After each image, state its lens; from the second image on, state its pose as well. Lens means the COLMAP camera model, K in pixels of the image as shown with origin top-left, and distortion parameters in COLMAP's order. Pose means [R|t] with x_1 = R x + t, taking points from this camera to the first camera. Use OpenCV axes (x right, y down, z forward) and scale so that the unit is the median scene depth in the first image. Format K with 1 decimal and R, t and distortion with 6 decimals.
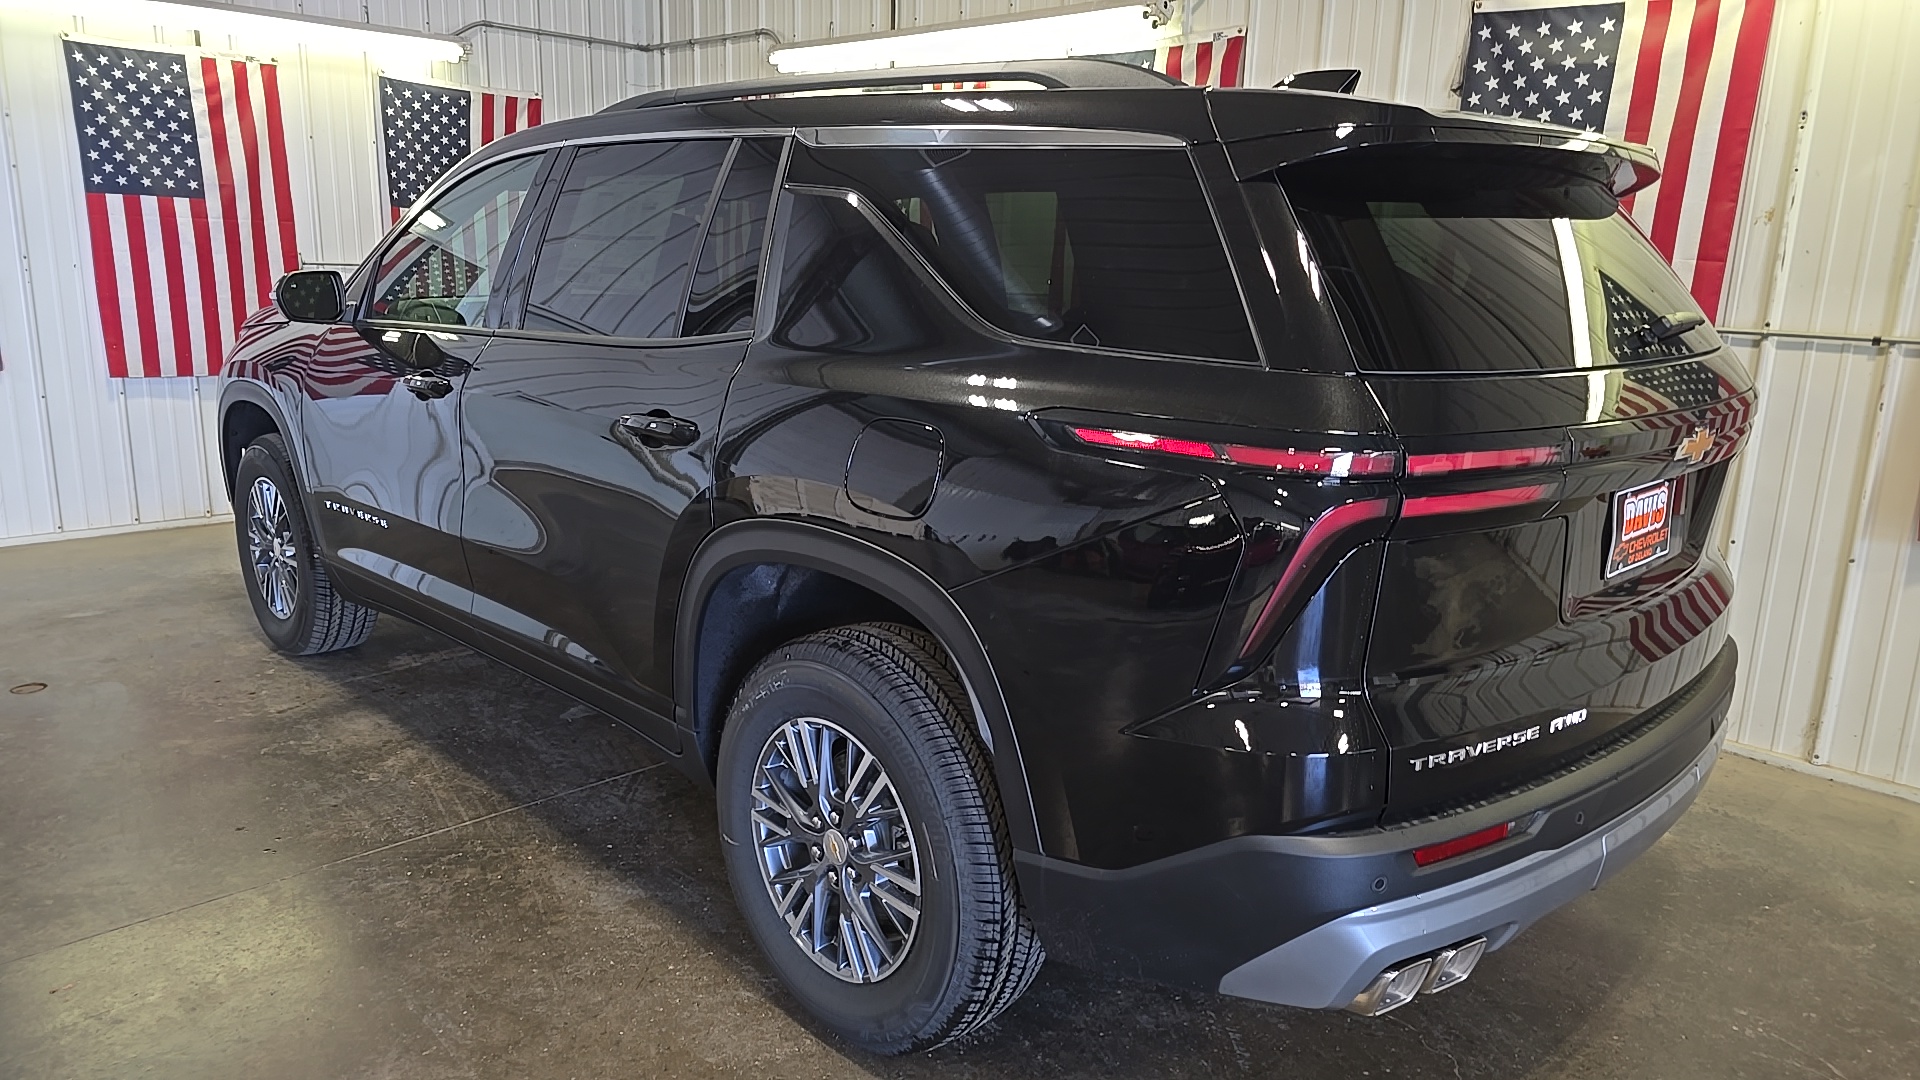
lens RADIAL K [[1304.4, 0, 969.3], [0, 1304.4, 530.3], [0, 0, 1]] dist [0.056975, -0.050532]
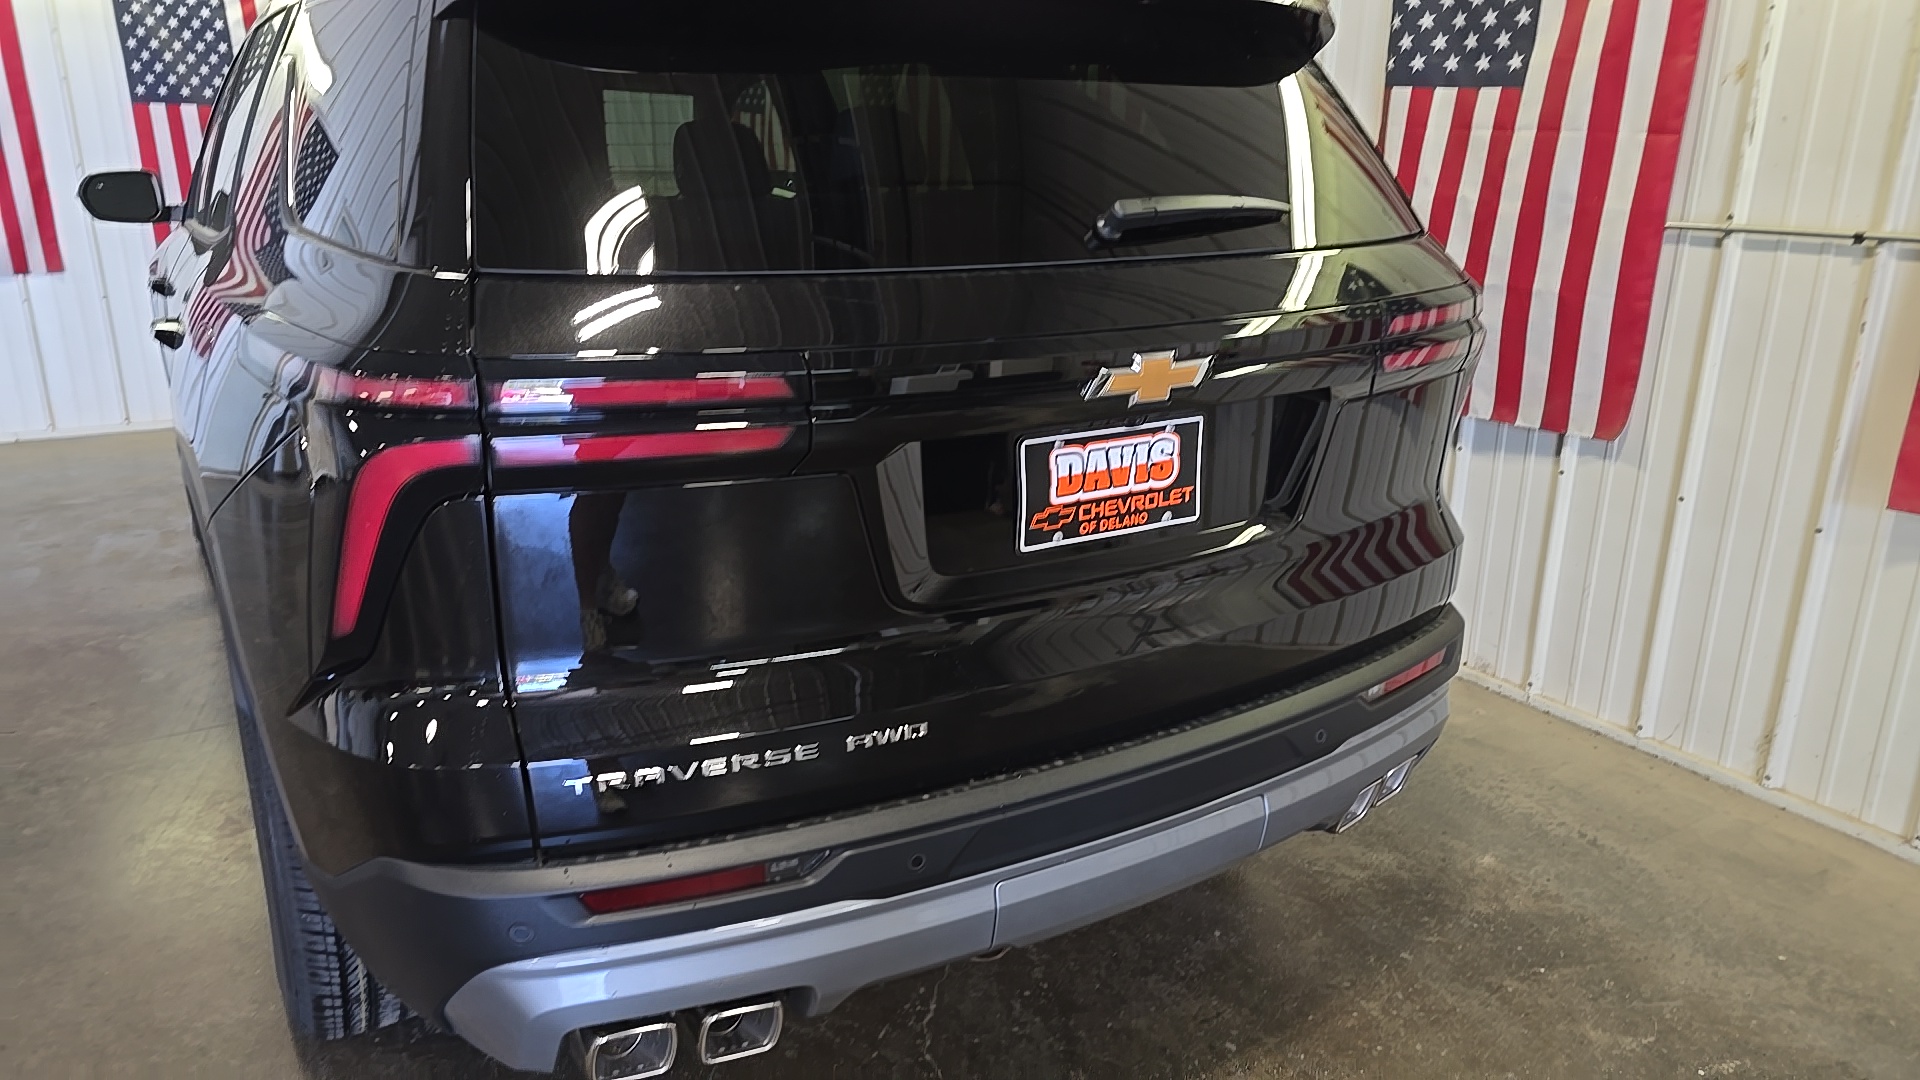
lens RADIAL K [[1304.4, 0, 948.3], [0, 1304.4, 532.2], [0, 0, 1]] dist [0.056975, -0.050532]
pose [[0.974552, 0.045864, -0.219421, 0.338341], [-0.030382, 0.996838, 0.073421, -0.016365], [0.222095, -0.064886, 0.972864, 0.143588]]
